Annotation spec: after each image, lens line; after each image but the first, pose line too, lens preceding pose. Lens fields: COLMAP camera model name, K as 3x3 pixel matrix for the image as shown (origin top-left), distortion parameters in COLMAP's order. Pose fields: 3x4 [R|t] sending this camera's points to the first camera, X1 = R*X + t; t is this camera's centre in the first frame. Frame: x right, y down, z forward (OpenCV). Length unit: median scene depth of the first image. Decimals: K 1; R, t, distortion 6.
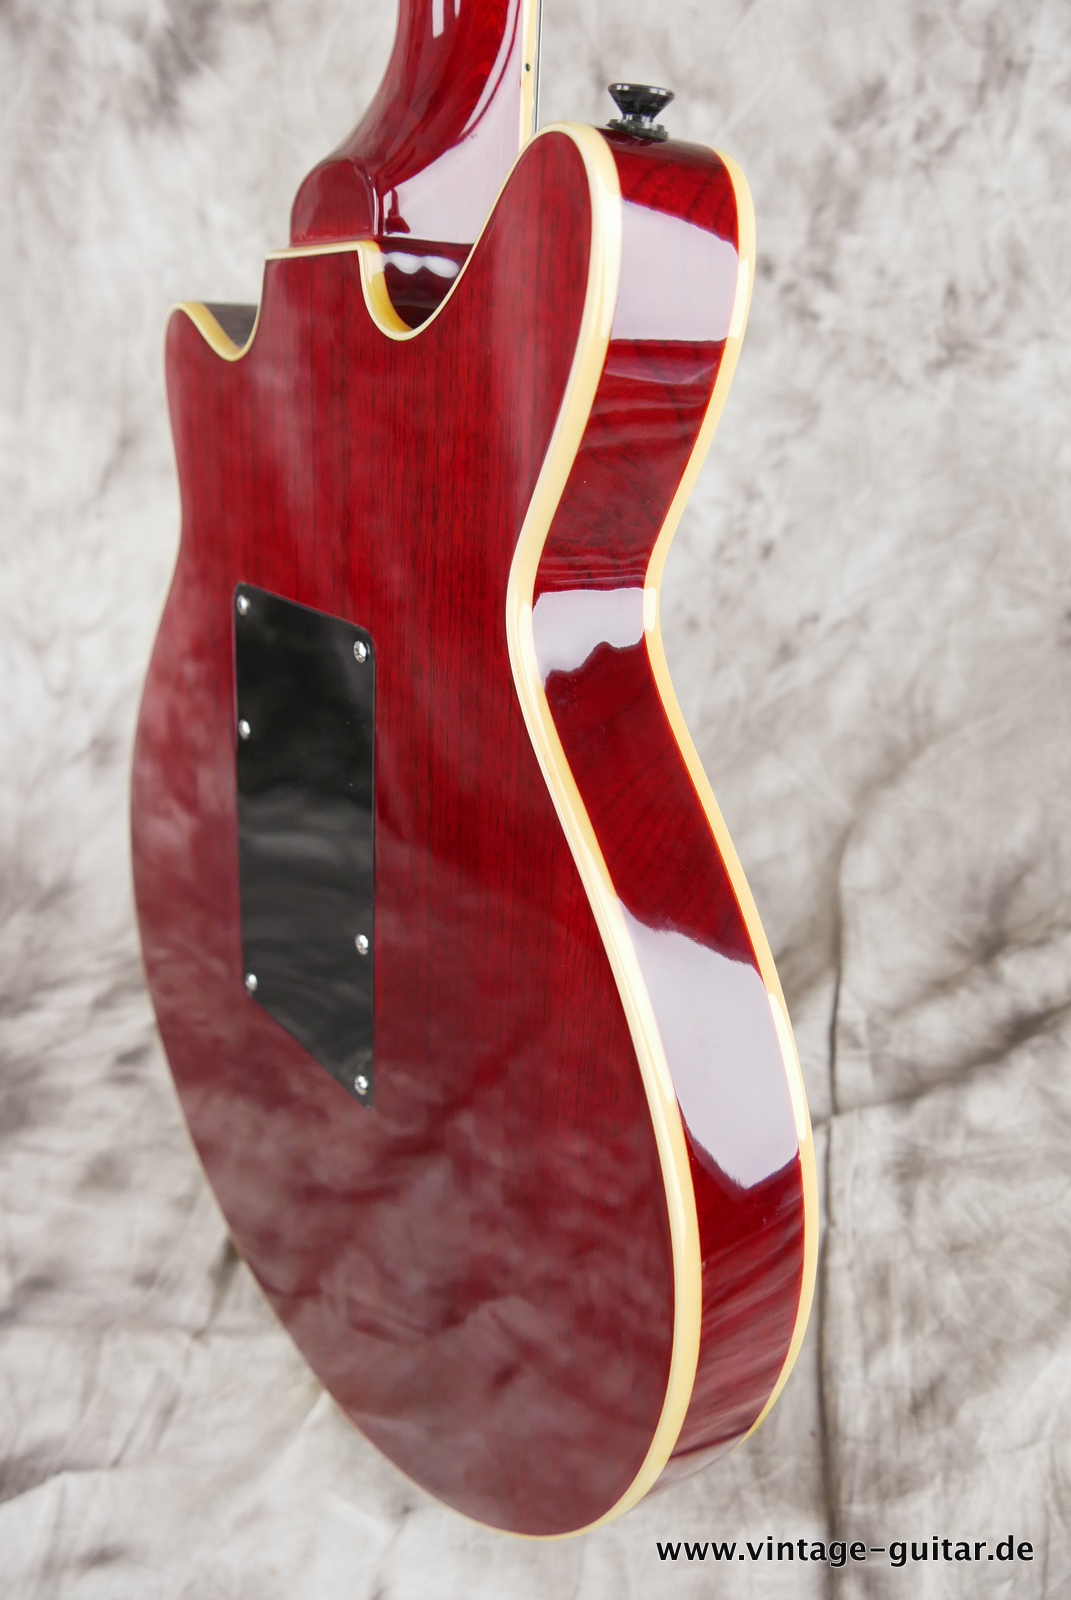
lens RADIAL K [[1334.1, 0, 535.5], [0, 1334.1, 800.0], [0, 0, 1]] dist [-0.044237, -0.002376]
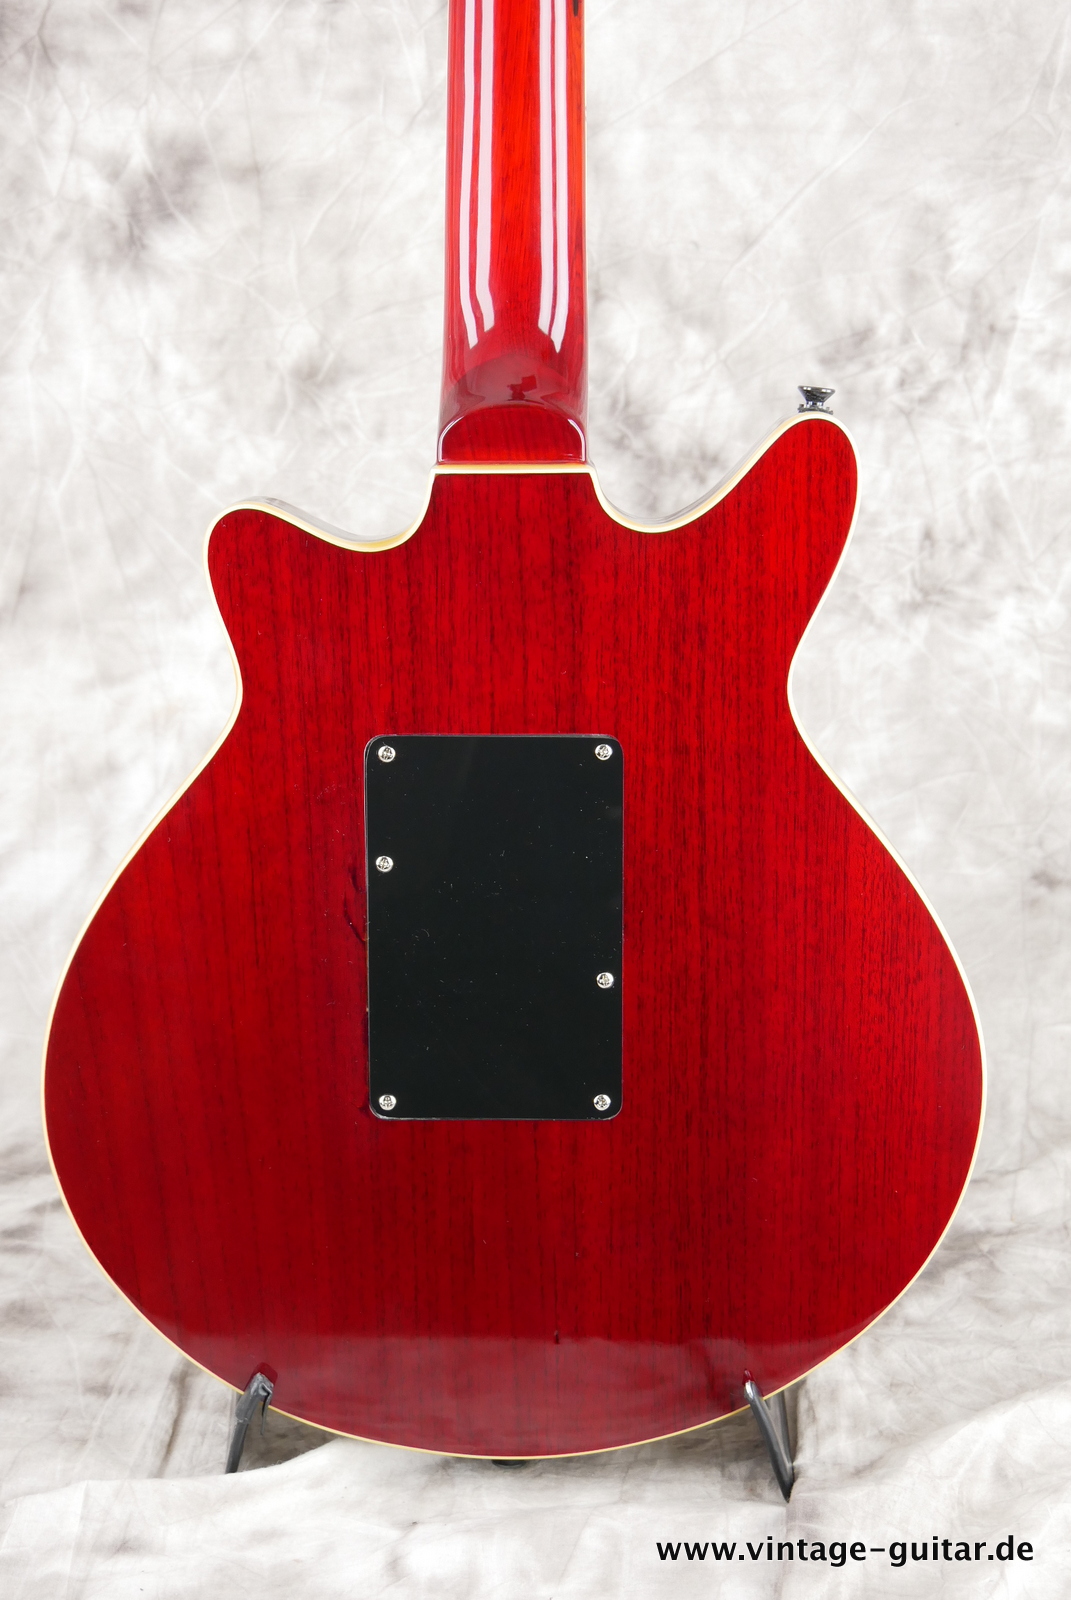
lens RADIAL K [[2395.1, 0, 535.5], [0, 2395.1, 800.0], [0, 0, 1]] dist [-0.004694, 0.010245]
pose [[0.986220, 0.103460, 0.129098, -0.180256], [-0.072095, 0.971108, -0.227490, 0.229879], [-0.148904, 0.215048, 0.965185, -0.627869]]
